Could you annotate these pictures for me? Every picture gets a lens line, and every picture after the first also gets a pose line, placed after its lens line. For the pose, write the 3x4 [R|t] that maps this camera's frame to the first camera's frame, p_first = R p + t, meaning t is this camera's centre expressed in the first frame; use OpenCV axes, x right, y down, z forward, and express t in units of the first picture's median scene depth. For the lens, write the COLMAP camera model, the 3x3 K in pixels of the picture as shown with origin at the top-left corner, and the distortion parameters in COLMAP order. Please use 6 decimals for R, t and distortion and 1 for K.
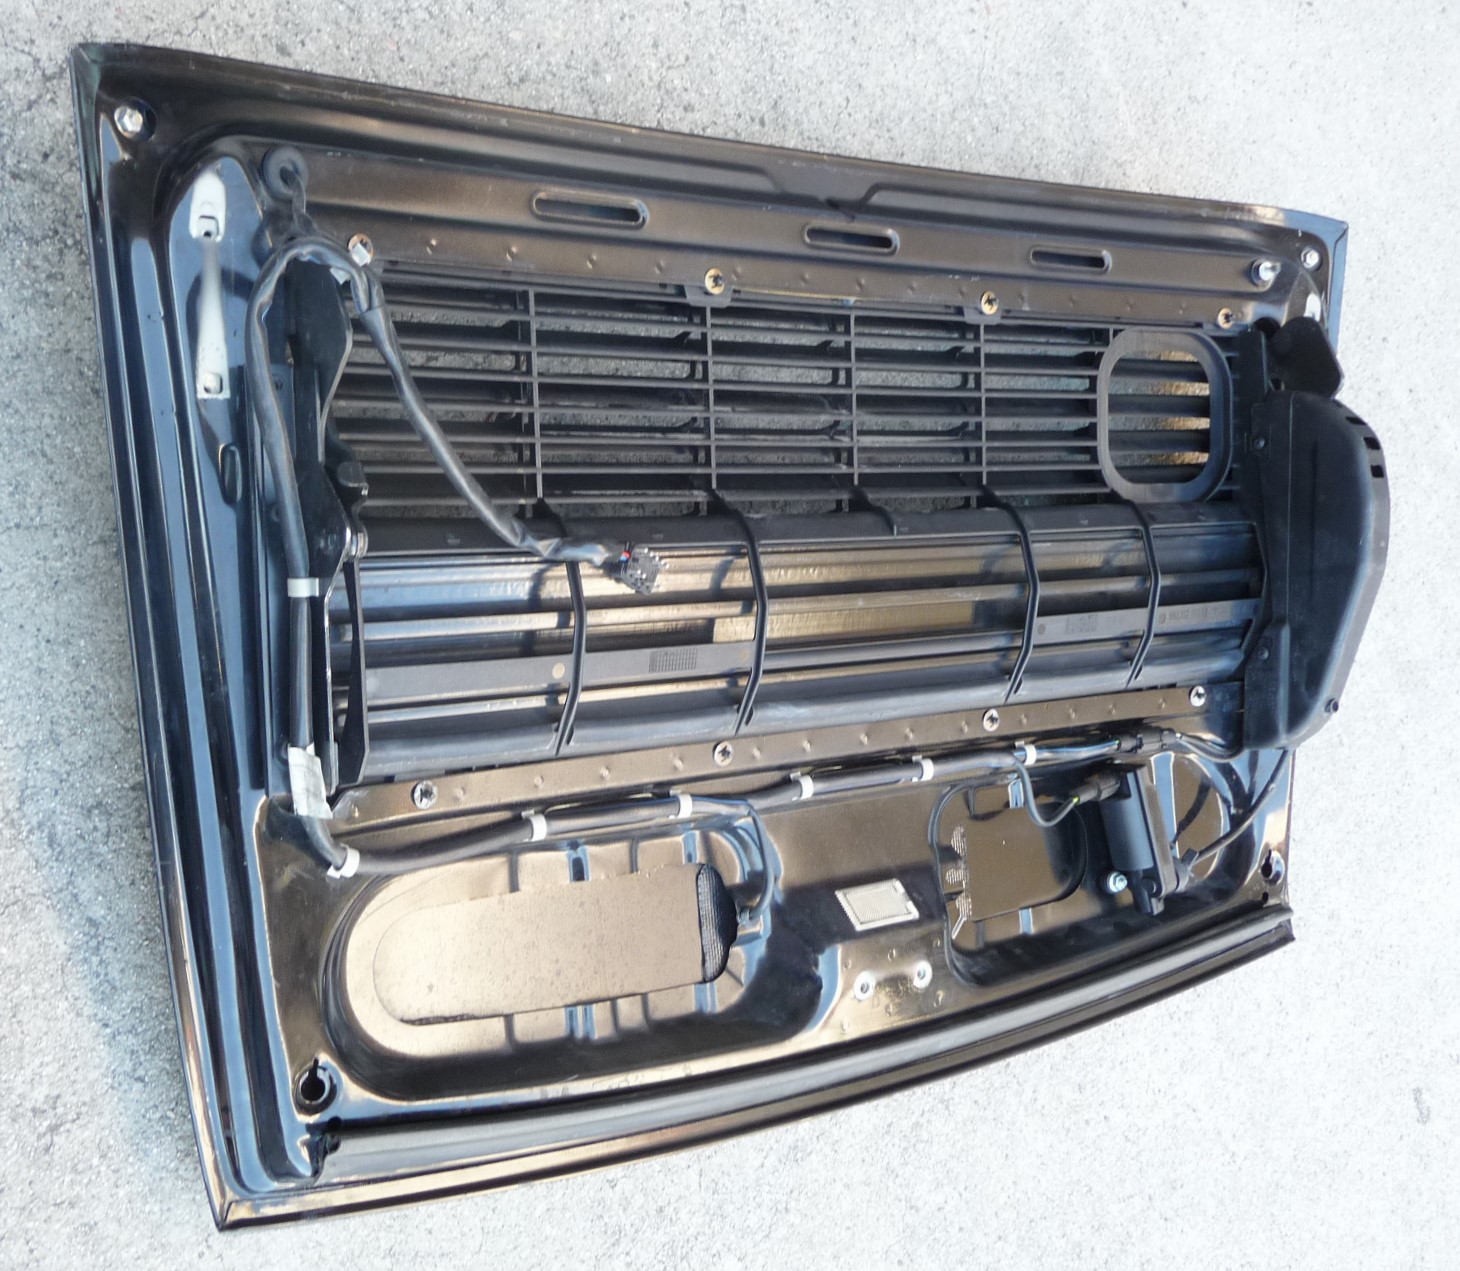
lens RADIAL K [[1821.8, 0, 730.0], [0, 1821.8, 635.5], [0, 0, 1]] dist [-0.035250, 0.053835]
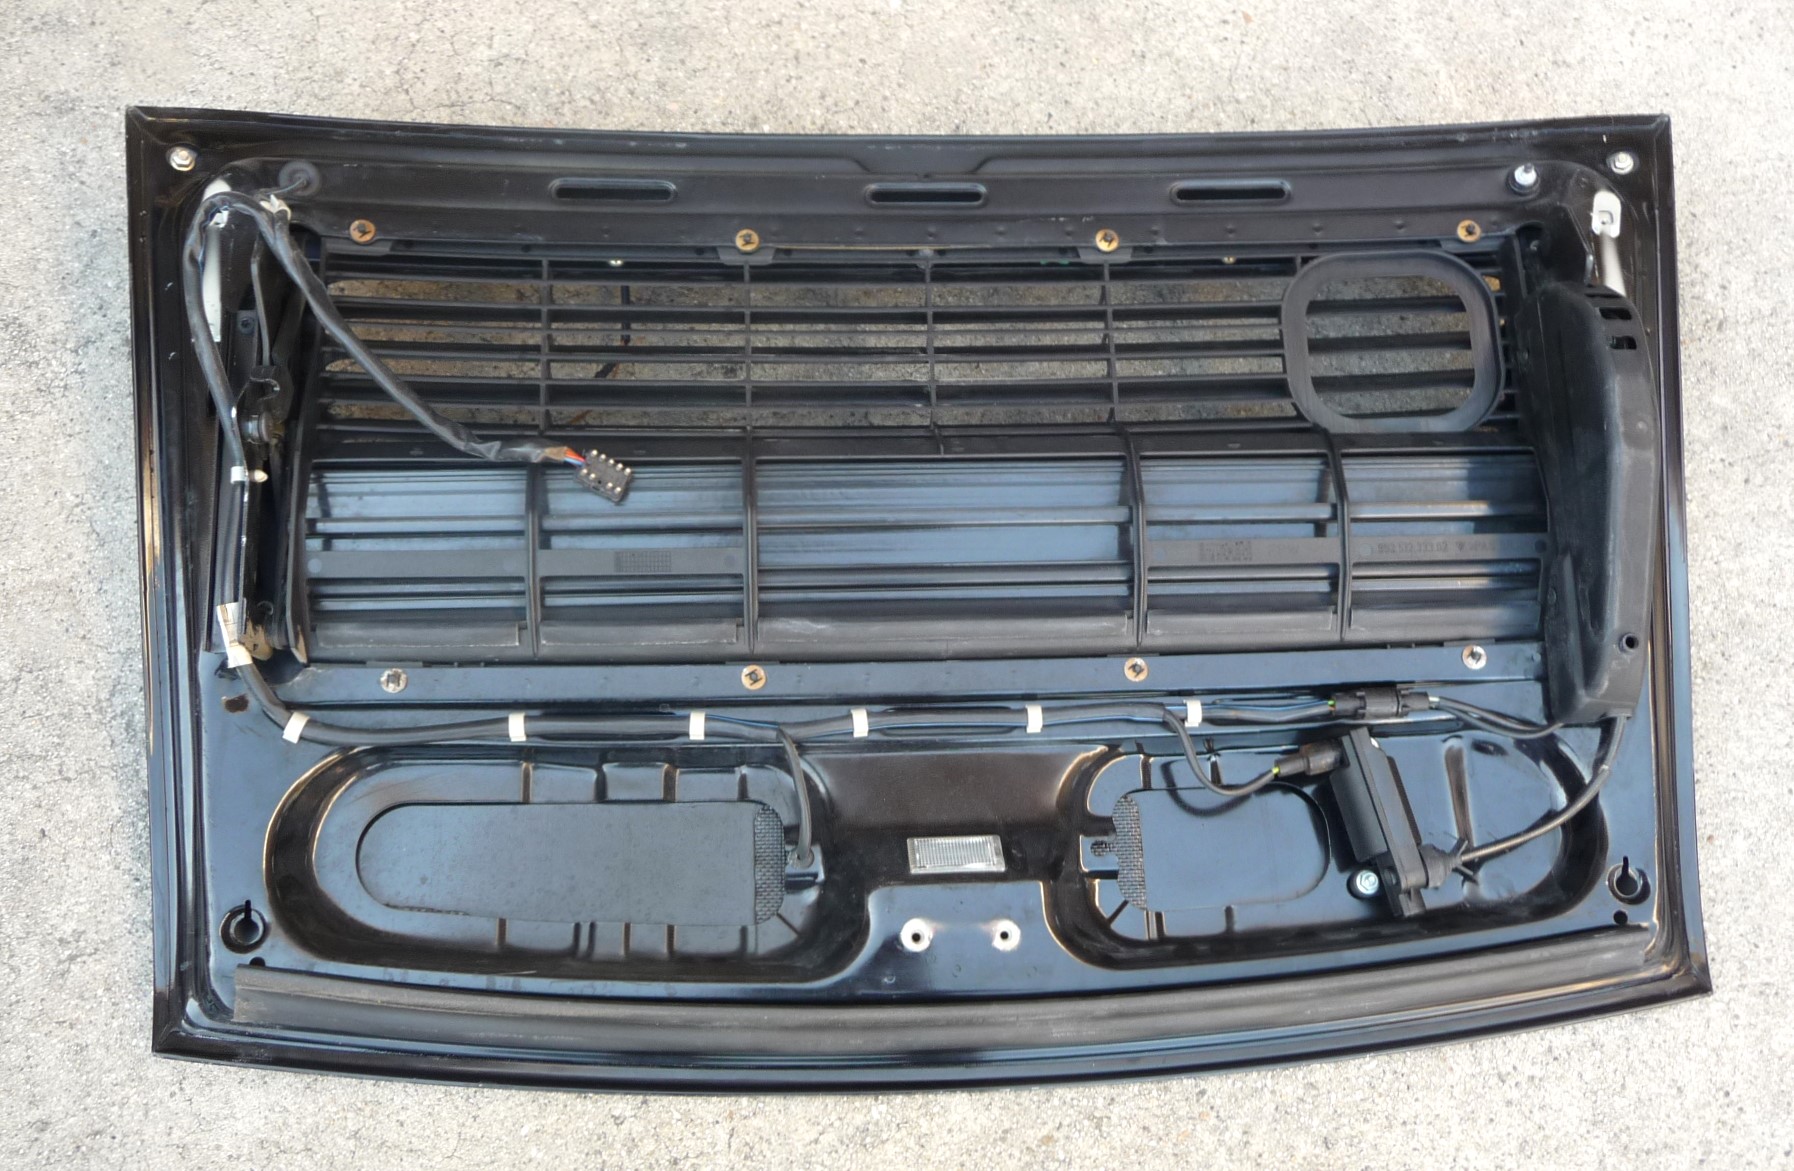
lens RADIAL K [[1848.3, 0, 918.9], [0, 1848.3, 518.1], [0, 0, 1]] dist [-0.057066, 0.094382]
pose [[0.832101, -0.157387, -0.531824, 0.578155], [-0.020335, 0.949589, -0.312838, 0.275602], [0.554251, 0.271128, 0.786954, 0.223122]]
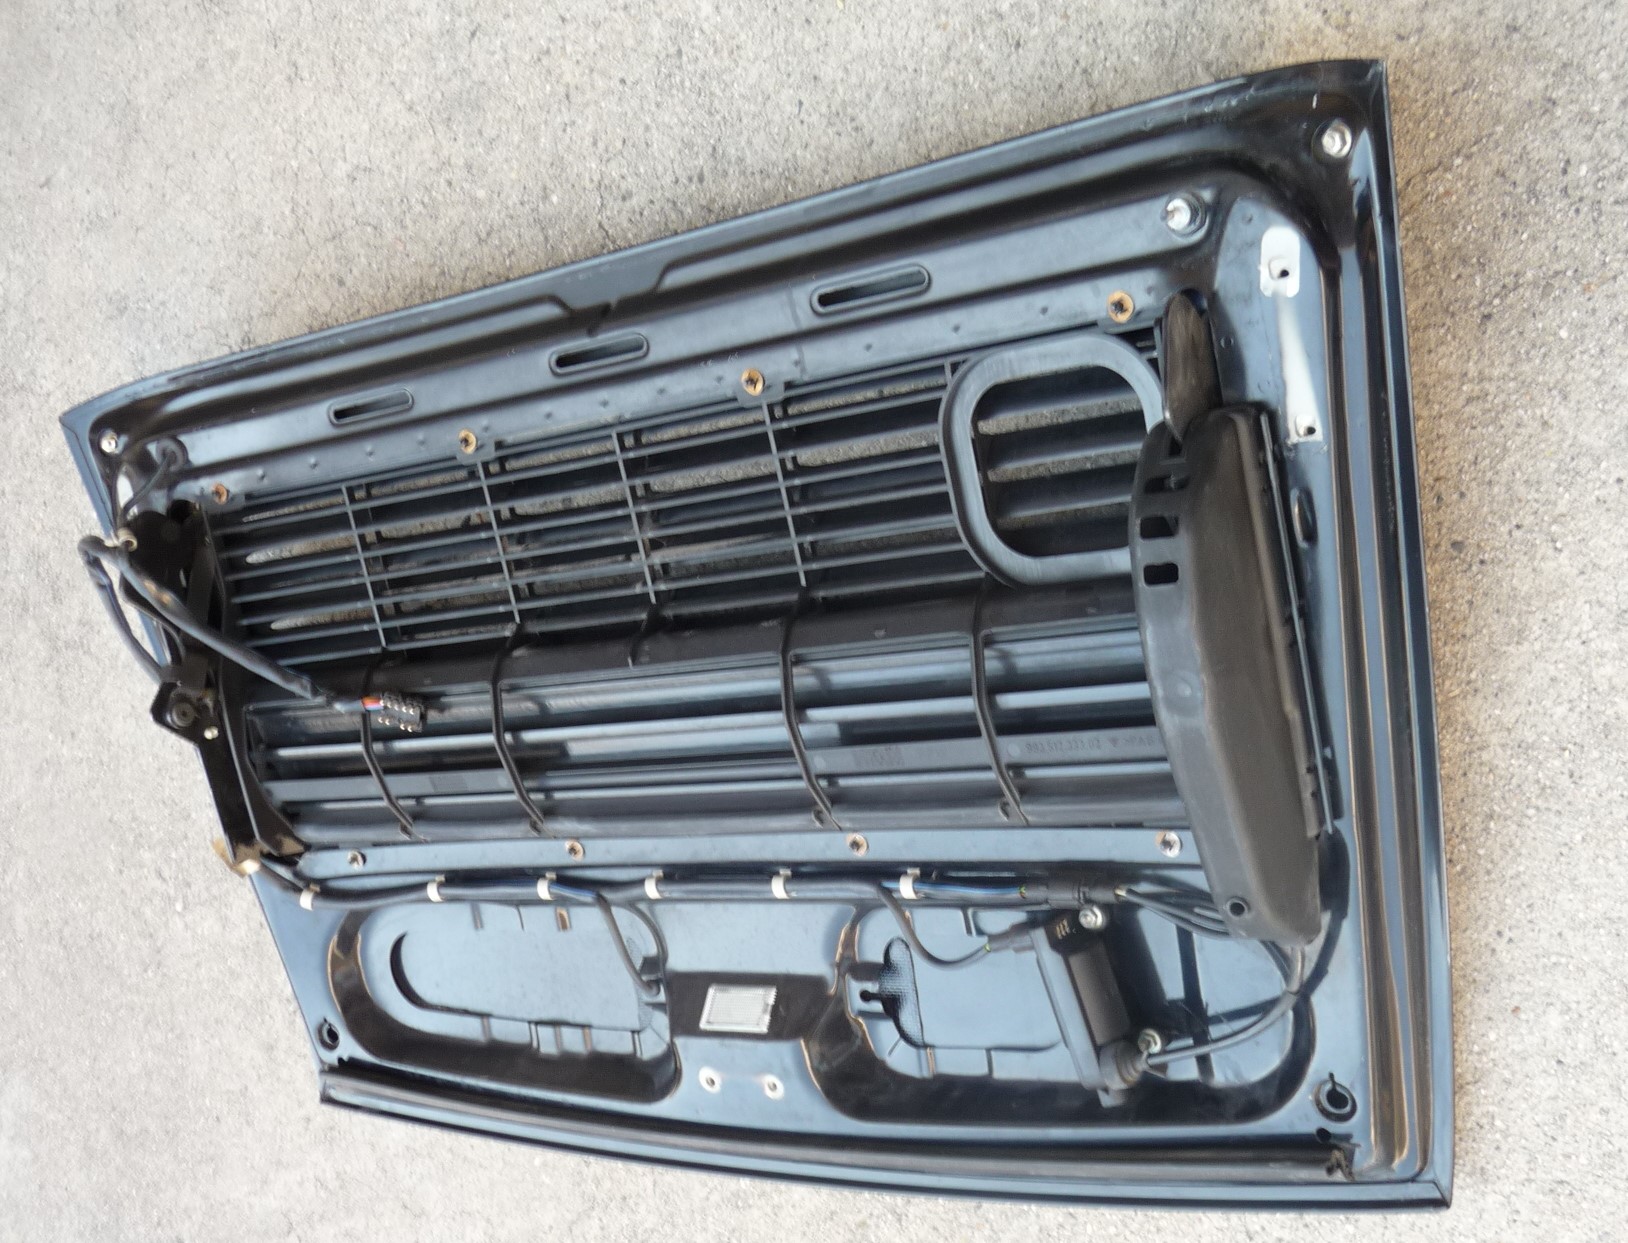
lens RADIAL K [[1786.2, 0, 814.7], [0, 1786.2, 728.4], [0, 0, 1]] dist [-0.020687, -0.013304]
pose [[0.320247, 0.155138, -0.934545, 0.996842], [0.139178, 0.968090, 0.208400, -0.203750], [0.937055, -0.196808, 0.288436, 0.782750]]
